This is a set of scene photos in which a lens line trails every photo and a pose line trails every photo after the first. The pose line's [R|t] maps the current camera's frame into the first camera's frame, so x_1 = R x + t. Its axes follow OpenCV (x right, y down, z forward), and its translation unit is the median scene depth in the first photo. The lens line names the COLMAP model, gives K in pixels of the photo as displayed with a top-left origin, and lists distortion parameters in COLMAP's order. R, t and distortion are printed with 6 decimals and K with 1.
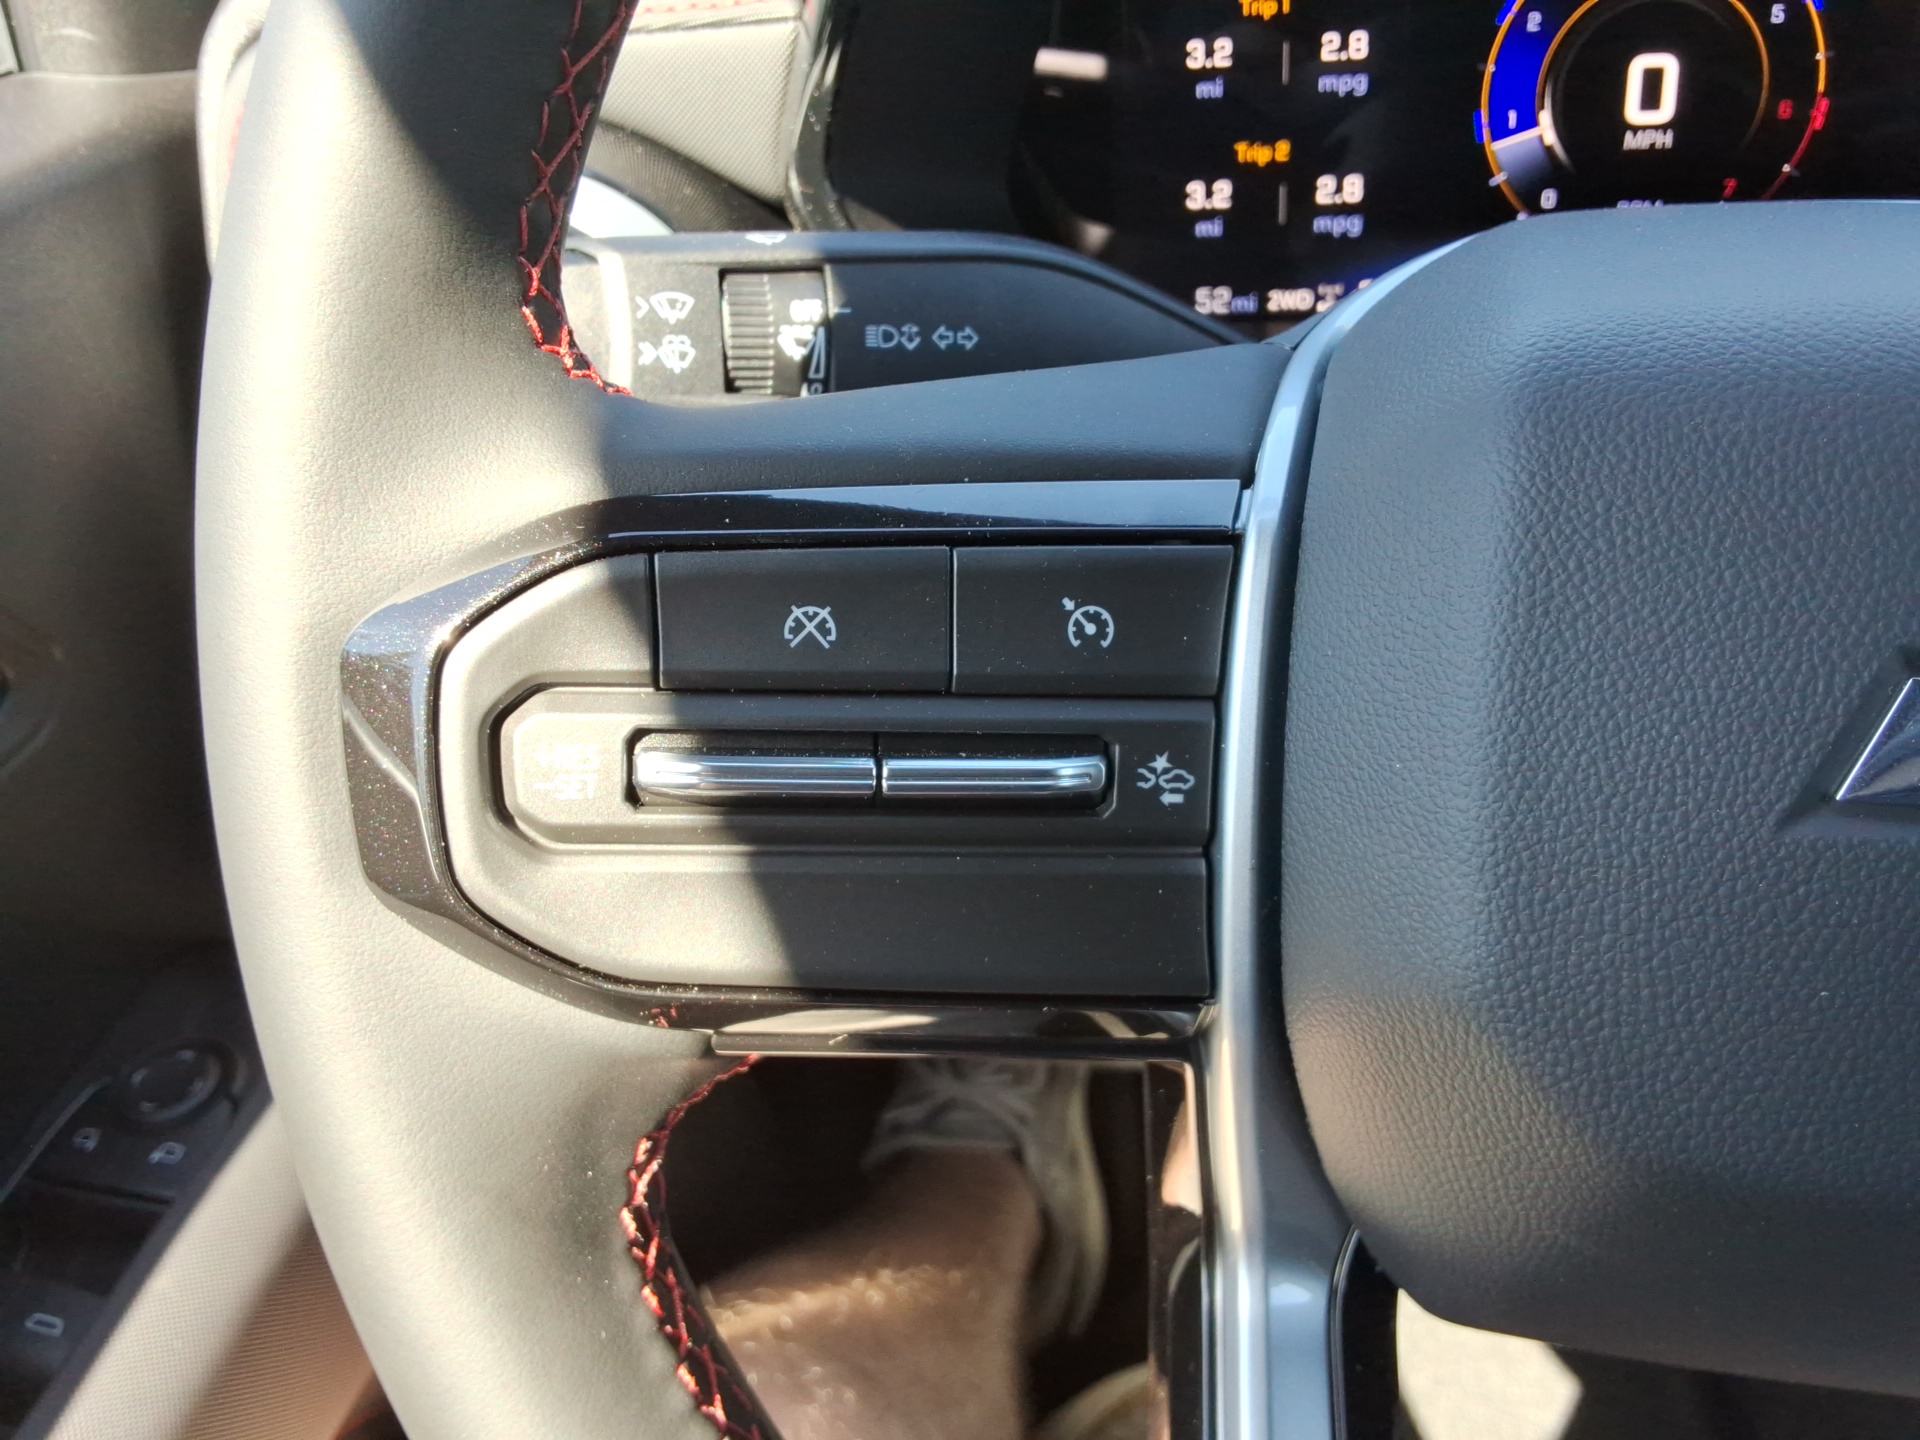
lens RADIAL K [[1569.8, 0, 966.4], [0, 1569.8, 712.1], [0, 0, 1]] dist [0.091782, -0.173301]
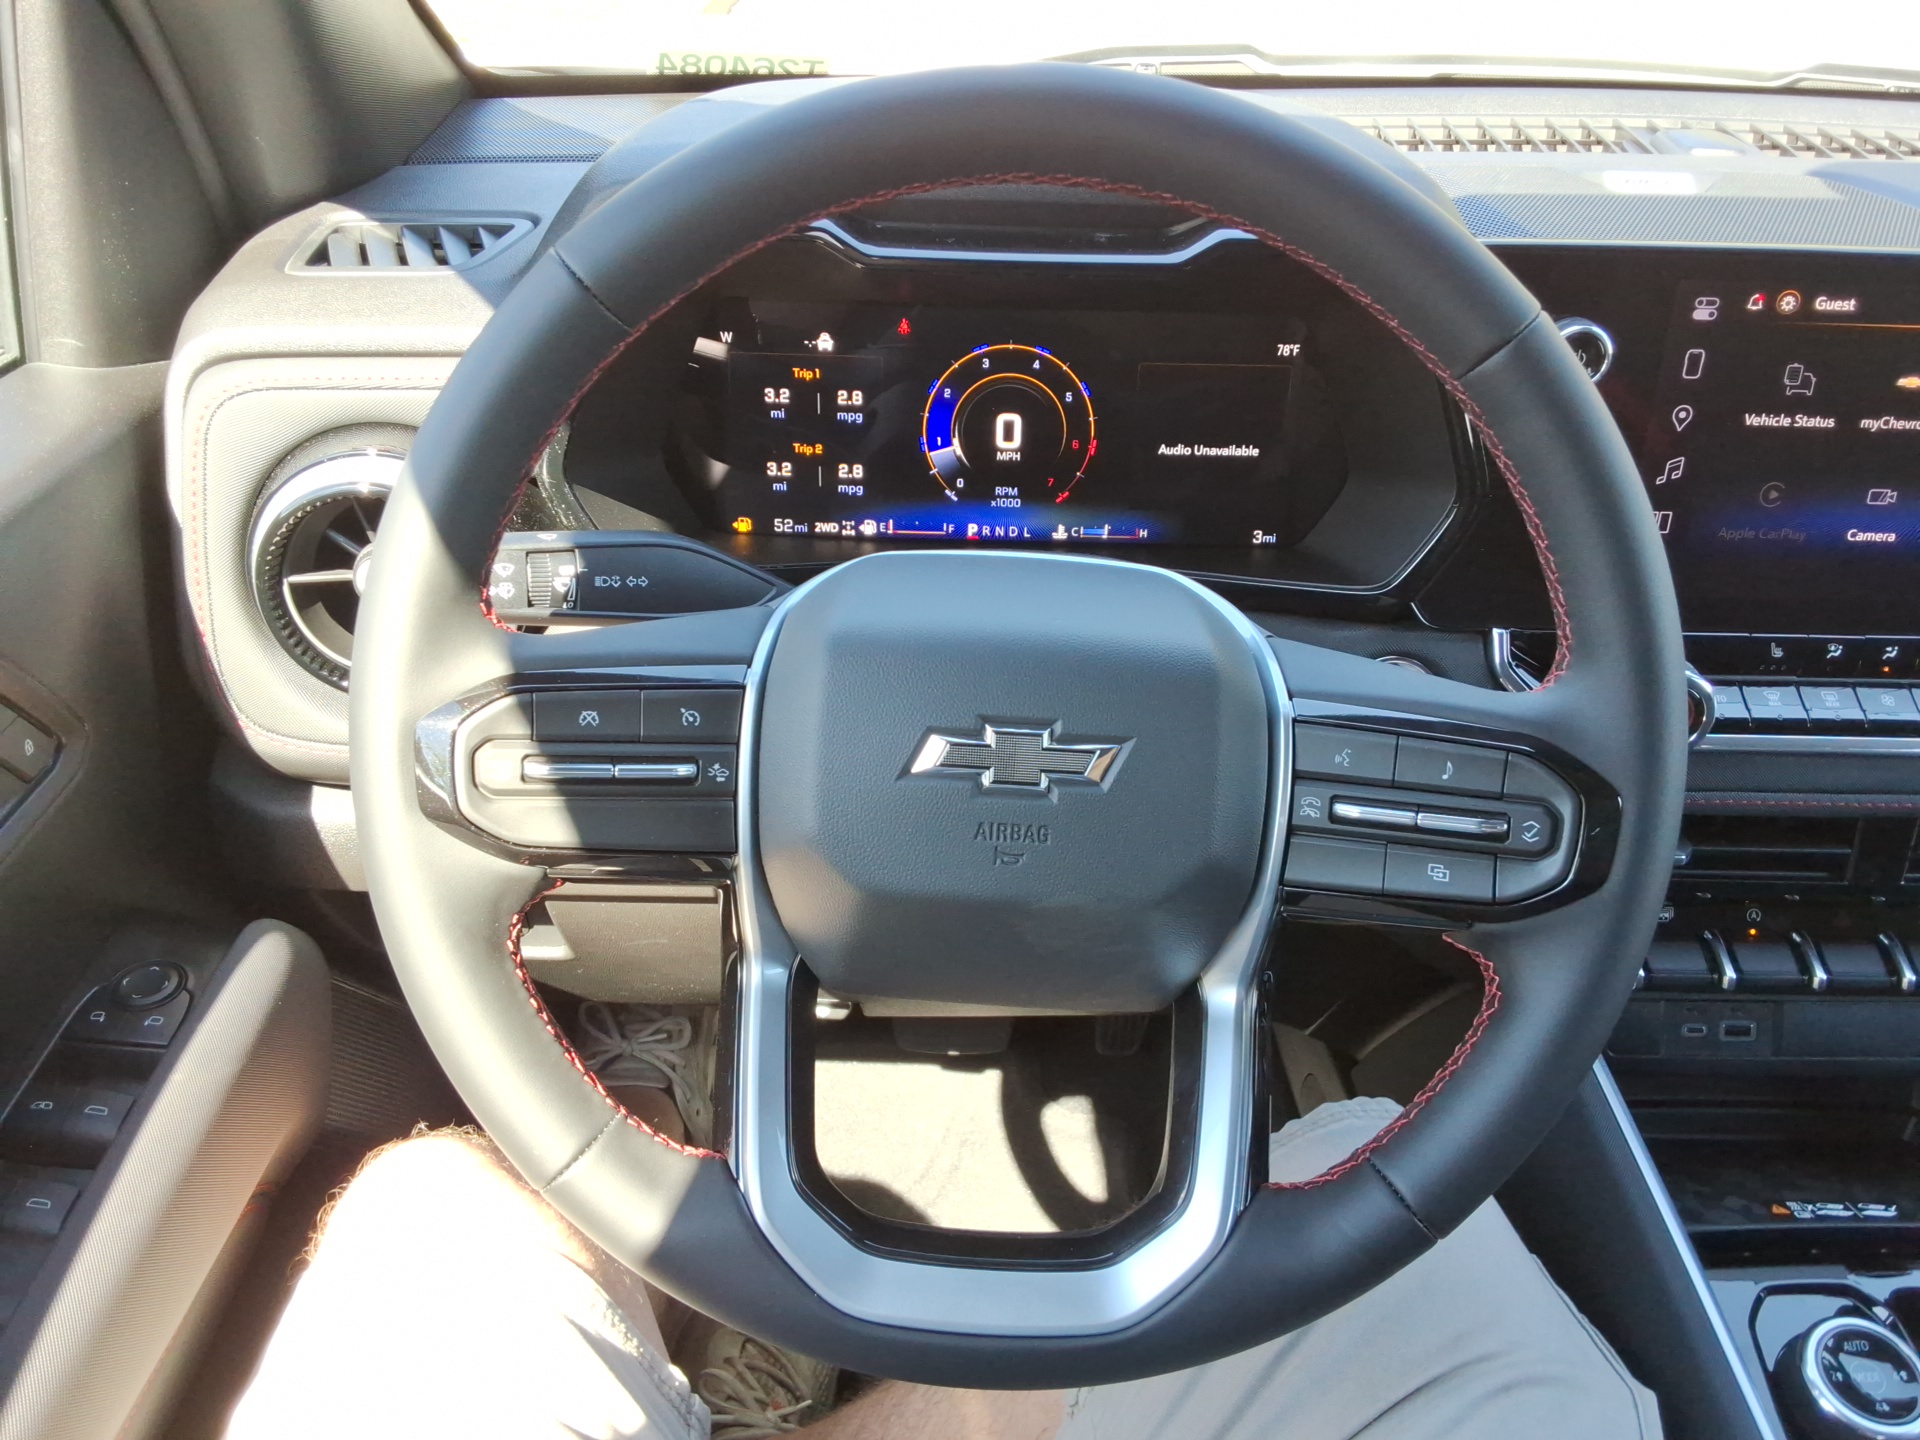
lens RADIAL K [[1544.6, 0, 969.4], [0, 1544.6, 705.7], [0, 0, 1]] dist [0.148514, -0.245053]
pose [[0.976443, 0.003388, 0.215747, -0.014987], [0.007243, 0.998799, -0.048465, 0.027072], [-0.215652, 0.048886, 0.975246, -0.801744]]
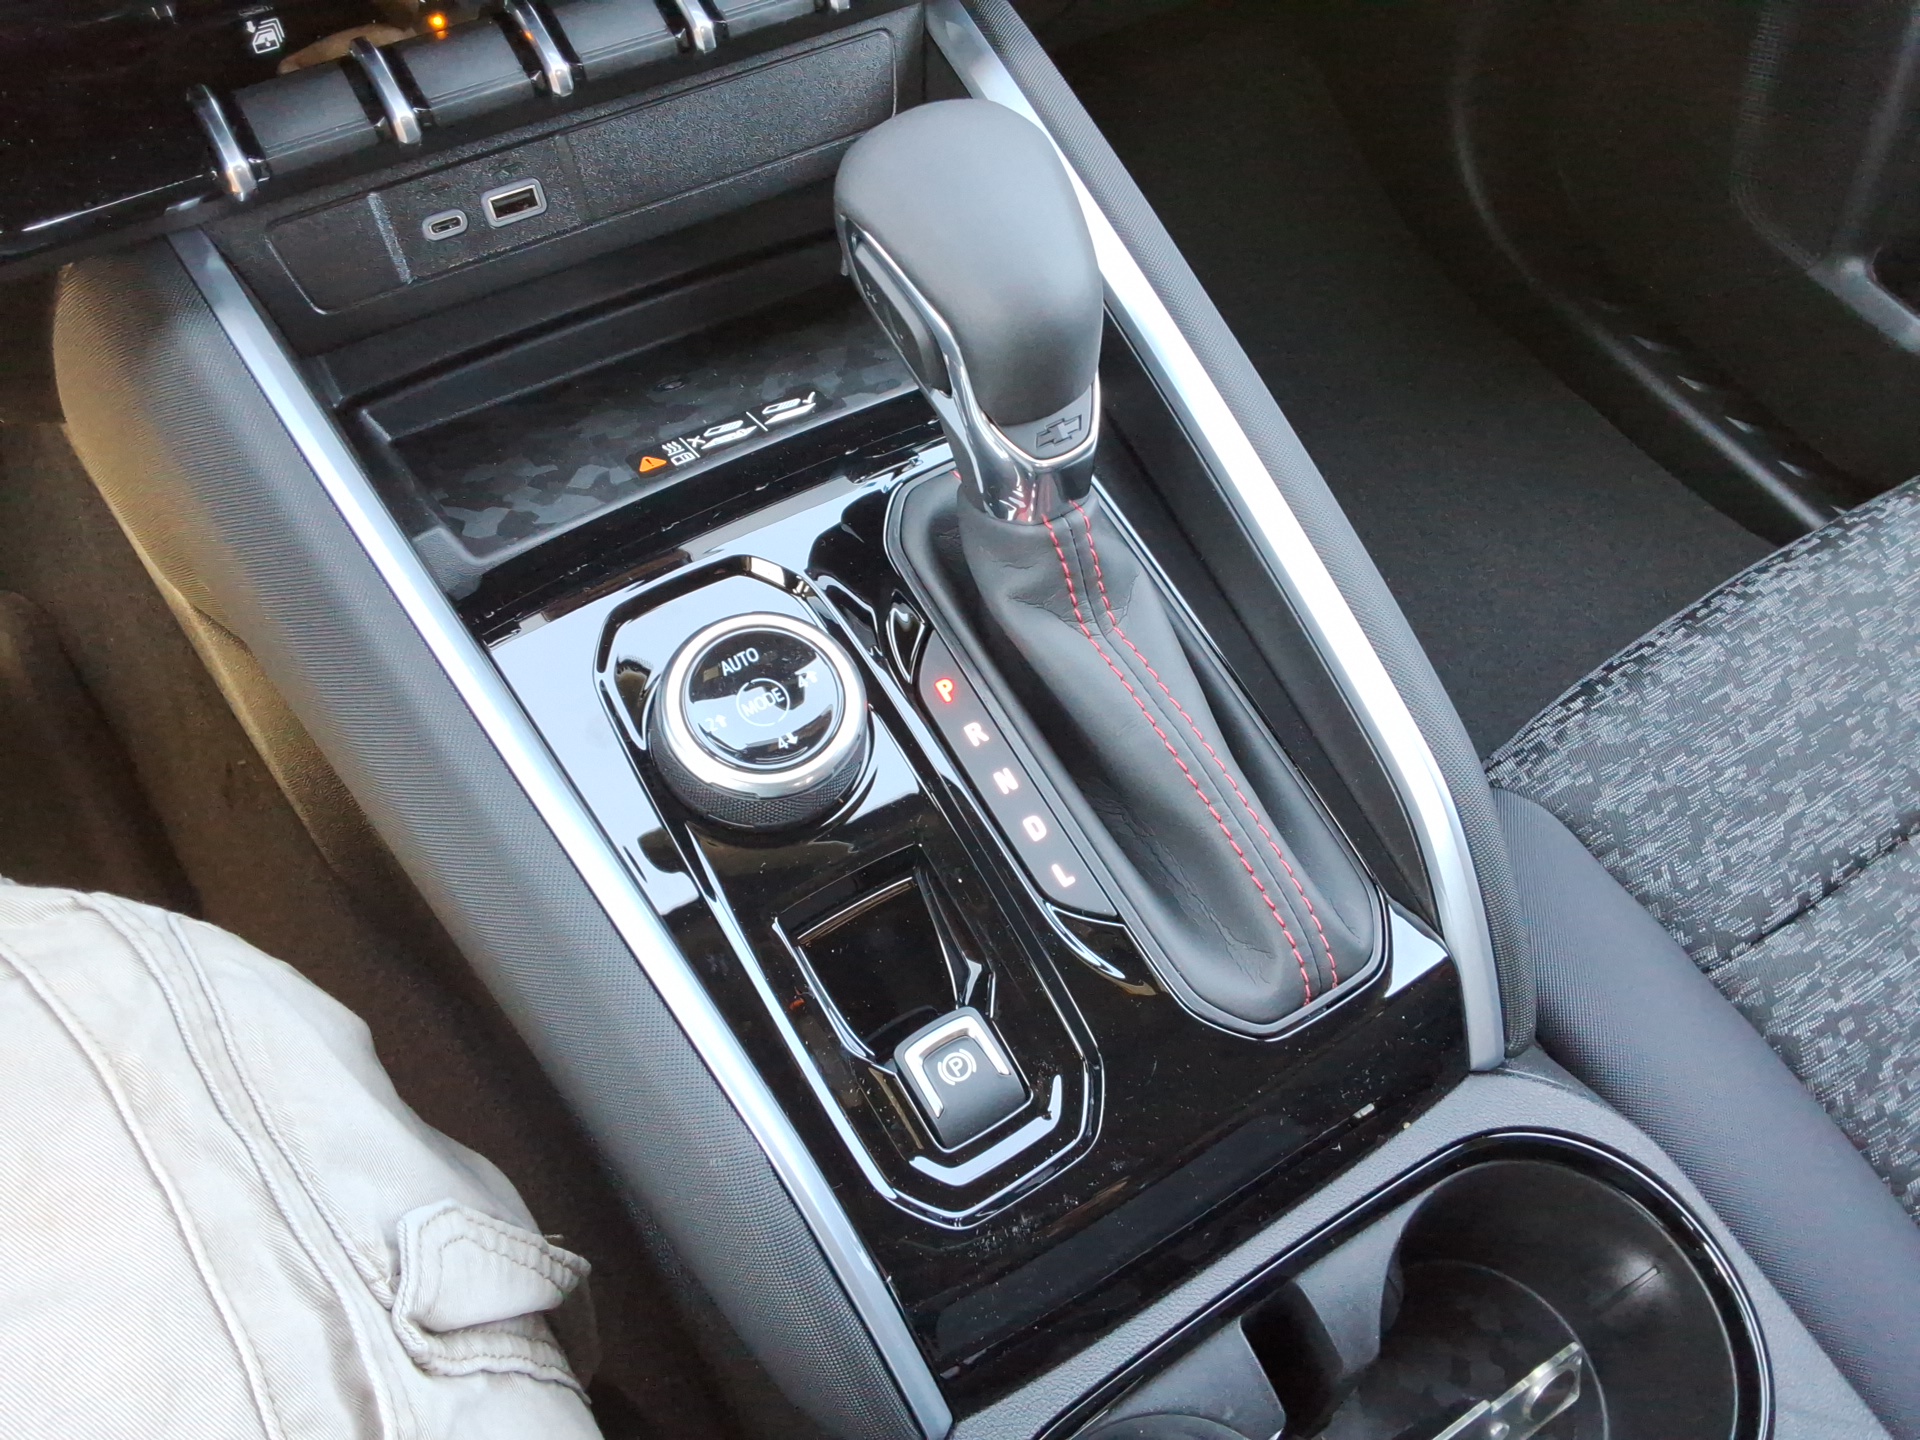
lens RADIAL K [[1544.6, 0, 969.4], [0, 1544.6, 705.7], [0, 0, 1]] dist [0.148514, -0.245053]
pose [[0.722670, -0.490609, 0.486879, 0.828496], [0.265517, 0.847404, 0.459790, 0.209402], [-0.638160, -0.203002, 0.742659, -0.248791]]
